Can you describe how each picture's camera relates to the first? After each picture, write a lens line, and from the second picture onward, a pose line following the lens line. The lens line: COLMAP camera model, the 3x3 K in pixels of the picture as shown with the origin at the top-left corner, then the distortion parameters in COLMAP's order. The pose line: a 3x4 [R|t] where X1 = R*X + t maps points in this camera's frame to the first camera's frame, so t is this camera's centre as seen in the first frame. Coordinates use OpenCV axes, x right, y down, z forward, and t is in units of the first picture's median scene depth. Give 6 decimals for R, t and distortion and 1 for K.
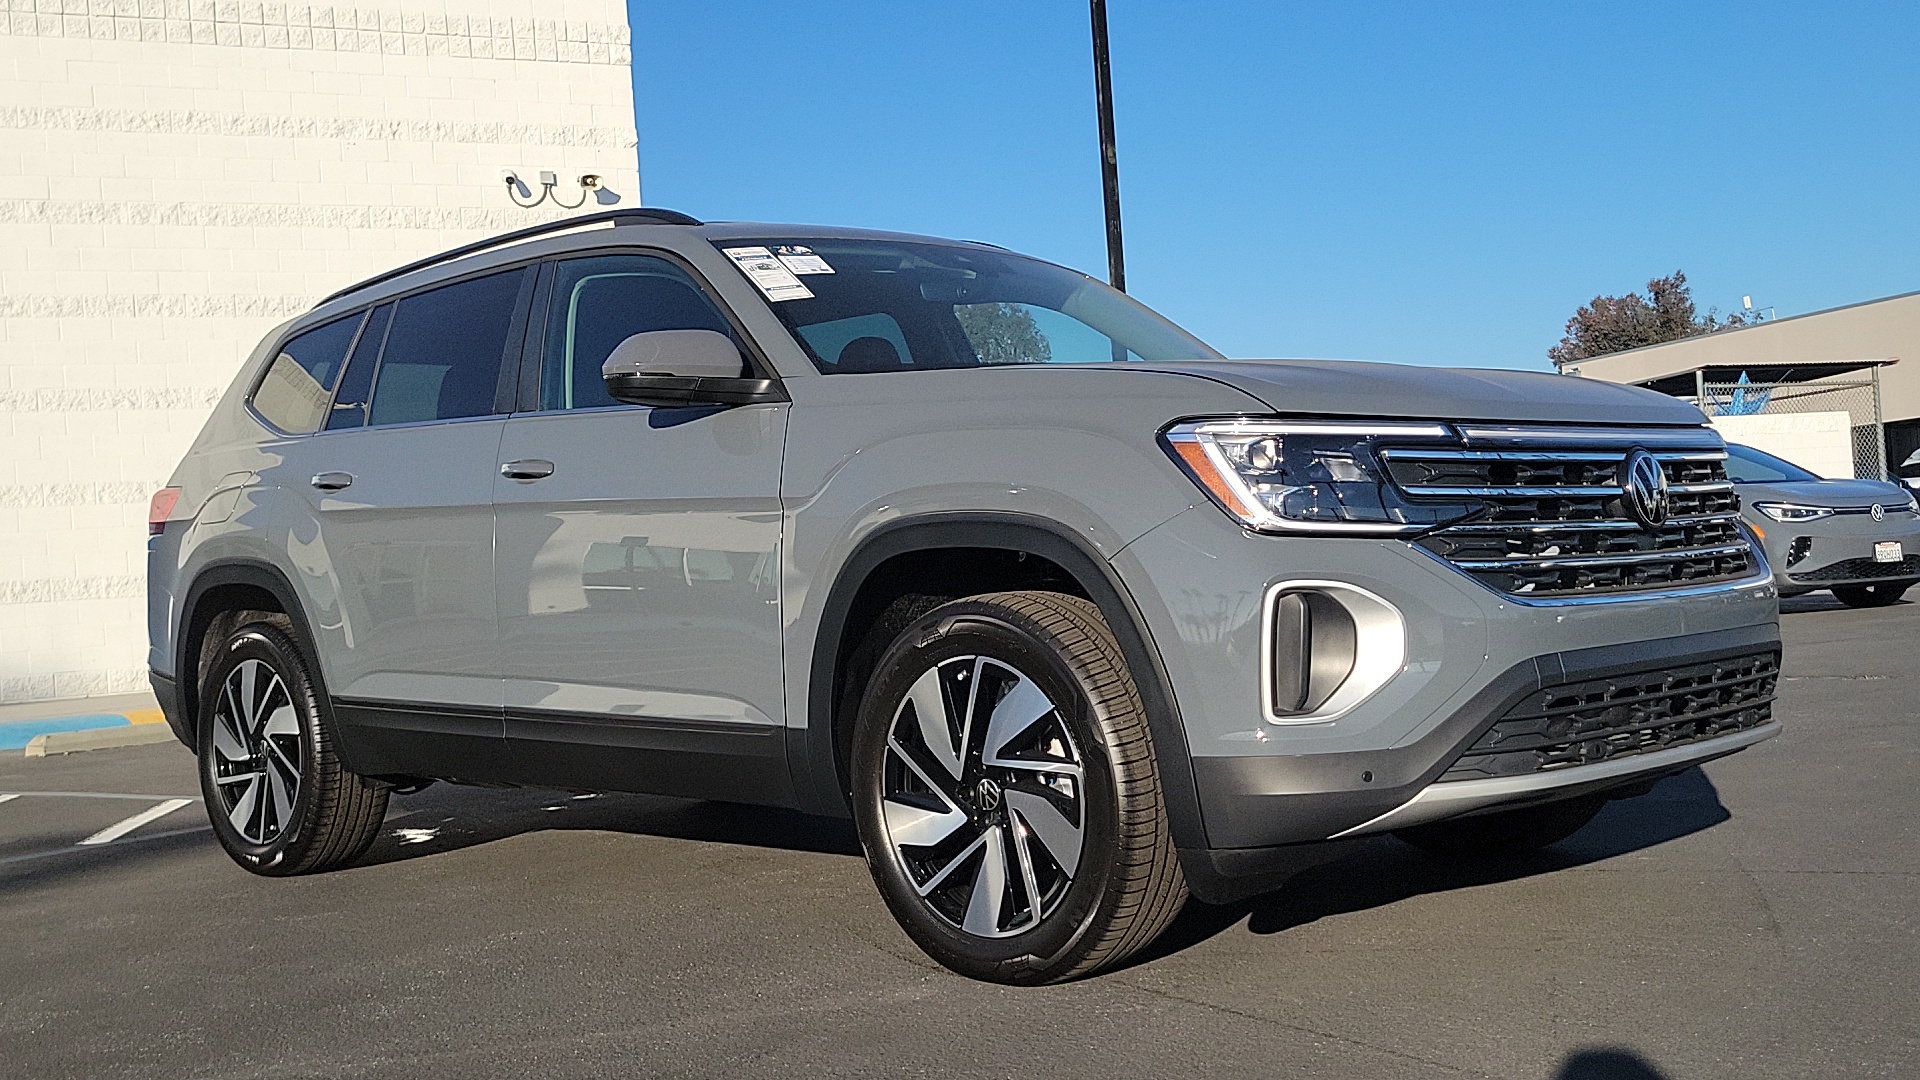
lens RADIAL K [[2042.6, 0, 960.0], [0, 2042.6, 540.0], [0, 0, 1]] dist [0.015412, -0.009365]
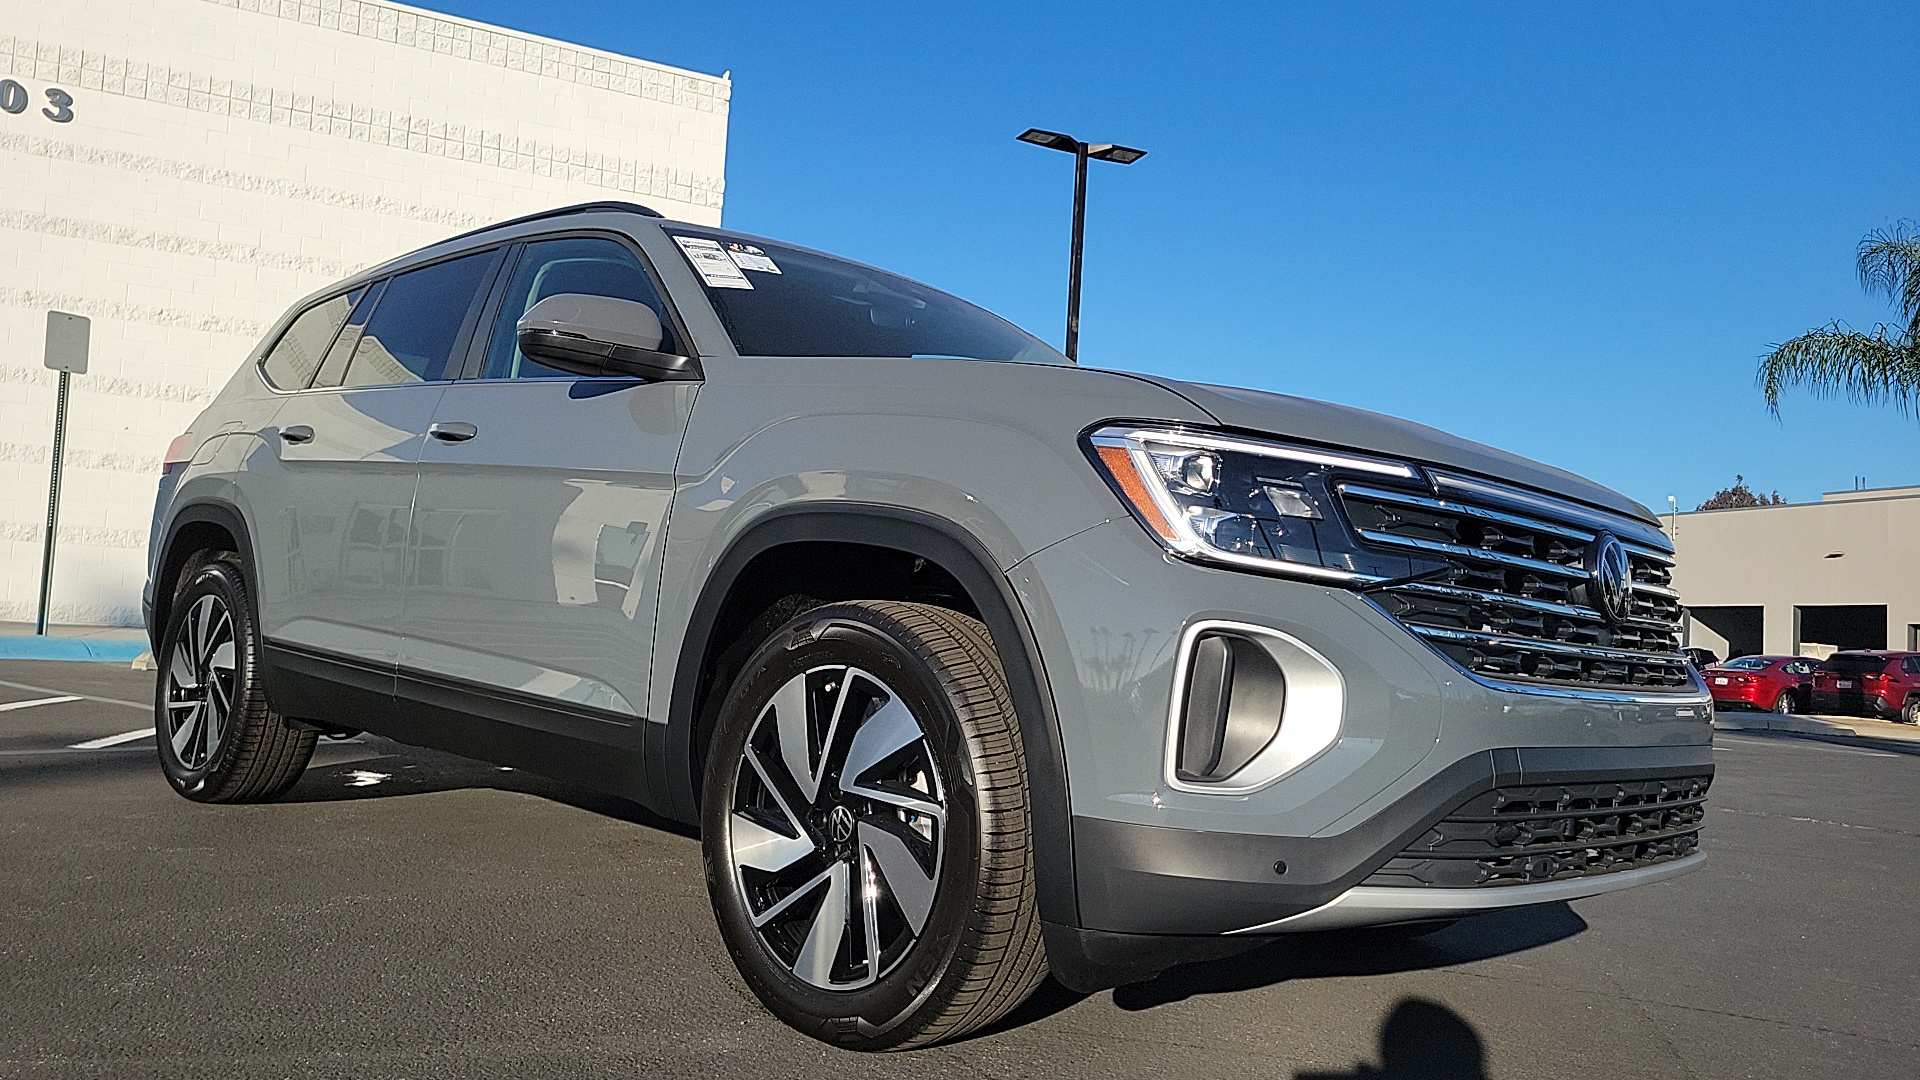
lens RADIAL K [[1460.0, 0, 952.6], [0, 1460.0, 536.0], [0, 0, 1]] dist [0.024997, -0.008030]
pose [[0.991584, 0.129313, 0.006262, 0.042697], [-0.128835, 0.990373, -0.050633, 0.027237], [-0.012749, 0.049400, 0.998698, 0.367365]]
